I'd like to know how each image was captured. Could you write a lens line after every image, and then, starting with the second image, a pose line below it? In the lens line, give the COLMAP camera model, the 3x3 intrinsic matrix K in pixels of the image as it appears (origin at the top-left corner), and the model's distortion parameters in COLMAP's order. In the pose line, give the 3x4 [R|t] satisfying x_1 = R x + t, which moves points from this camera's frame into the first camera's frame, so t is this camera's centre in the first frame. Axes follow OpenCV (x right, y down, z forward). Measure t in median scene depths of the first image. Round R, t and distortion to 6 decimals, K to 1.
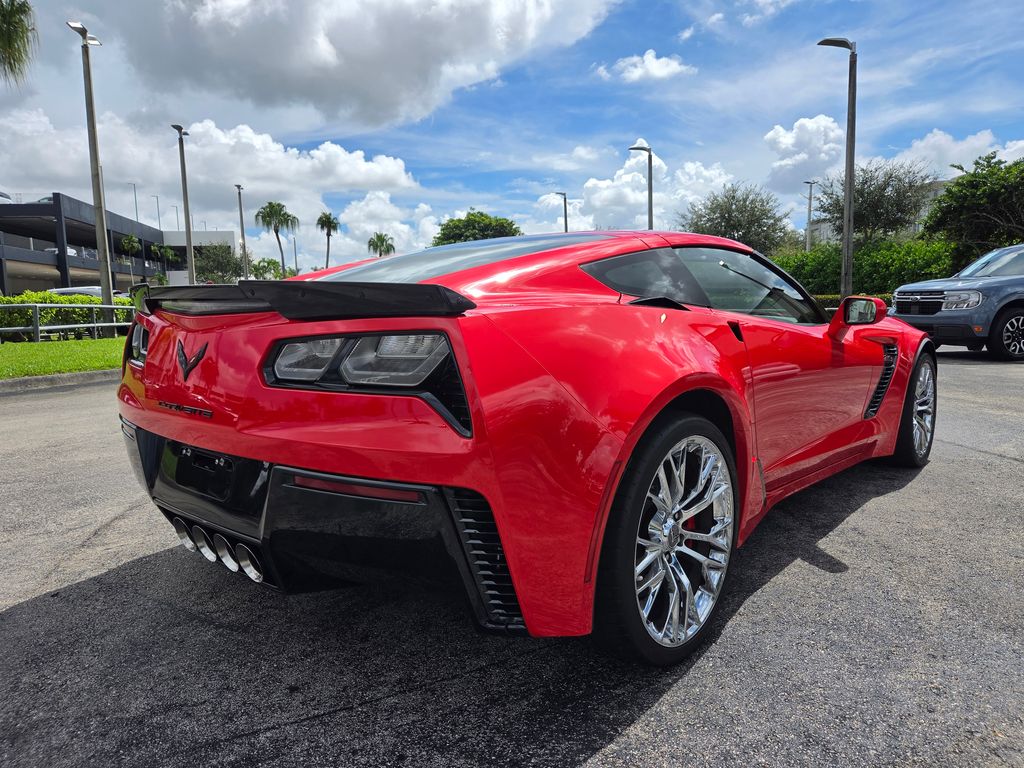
lens RADIAL K [[709.7, 0, 521.7], [0, 709.7, 381.5], [0, 0, 1]] dist [0.065292, -0.059090]
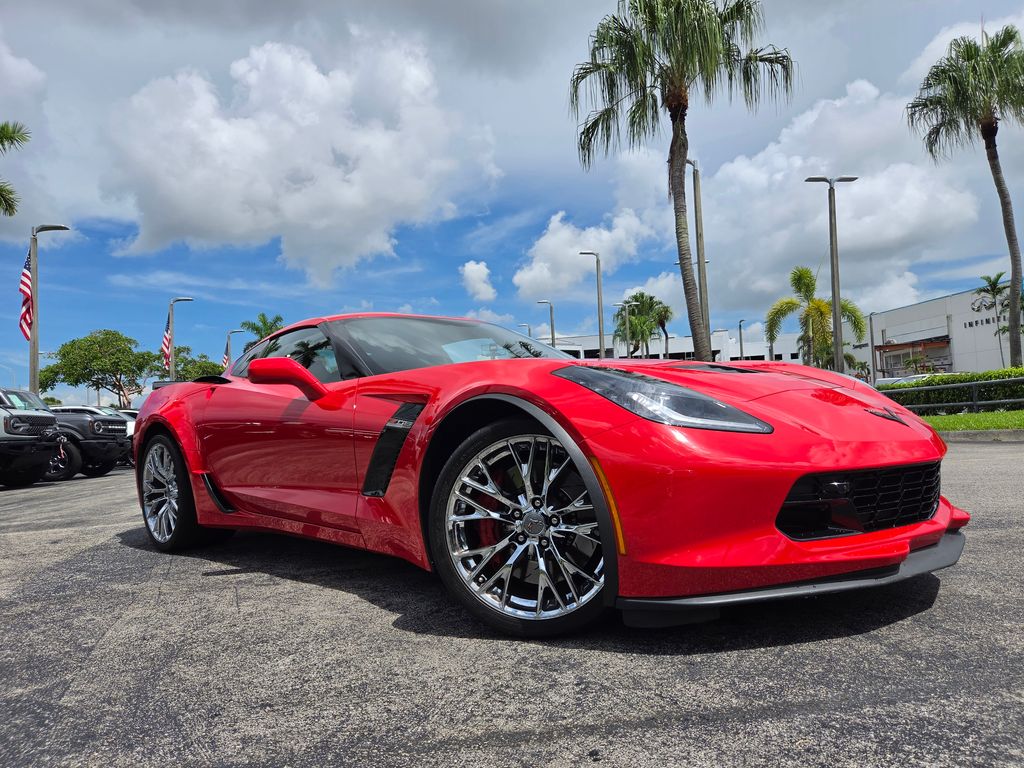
lens RADIAL K [[709.7, 0, 517.7], [0, 709.7, 388.6], [0, 0, 1]] dist [0.065292, -0.059090]
pose [[-0.078610, -0.021774, -0.996668, 0.137887], [-0.060218, 0.998040, -0.017055, -0.006936], [0.995085, 0.058677, -0.079767, 0.133378]]
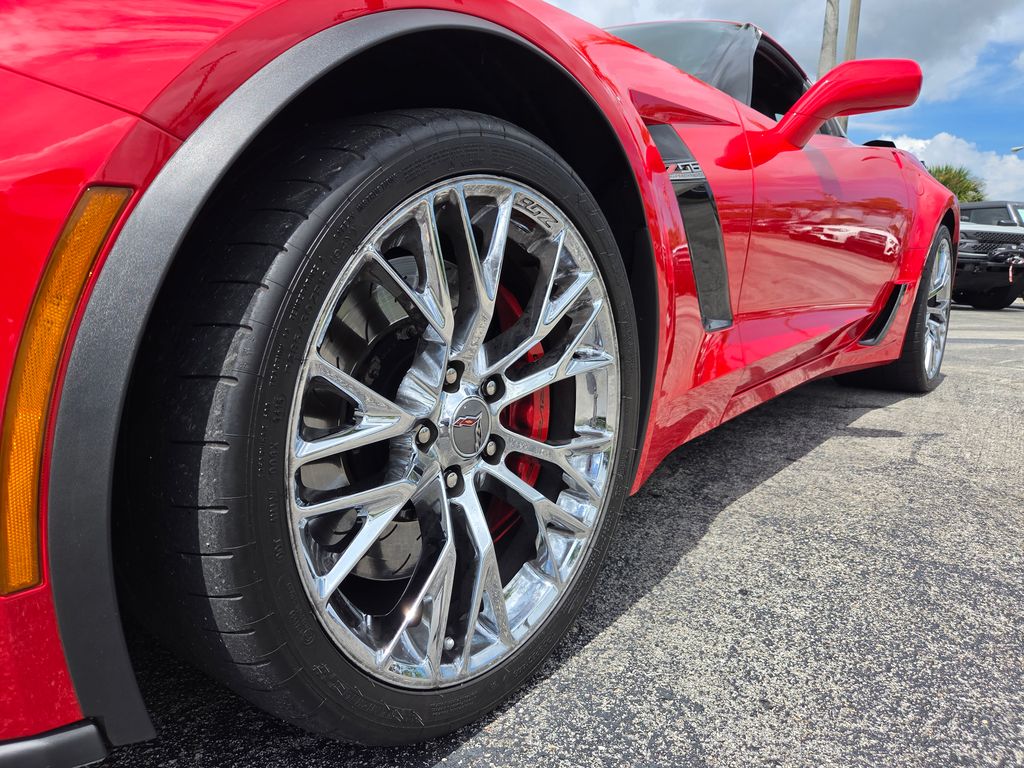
lens RADIAL K [[709.7, 0, 502.3], [0, 709.7, 386.1], [0, 0, 1]] dist [0.065292, -0.059090]
pose [[-0.999275, -0.002108, -0.038007, 0.025145], [-0.012751, 0.959317, 0.282043, -0.007325], [0.035866, 0.282323, -0.958649, 0.189158]]
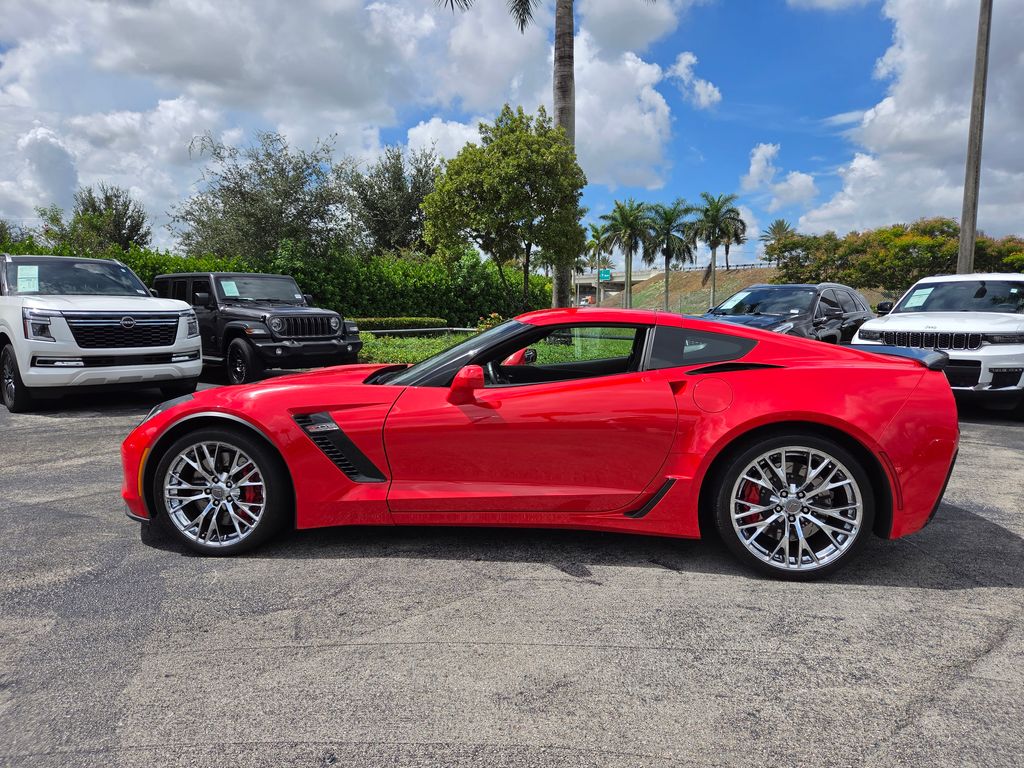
lens RADIAL K [[709.7, 0, 522.6], [0, 709.7, 378.0], [0, 0, 1]] dist [0.065292, -0.059090]
pose [[-0.554283, -0.063654, 0.829890, -0.094677], [0.102910, 0.984180, 0.144222, -0.028283], [-0.825942, 0.165343, -0.538964, 0.184416]]
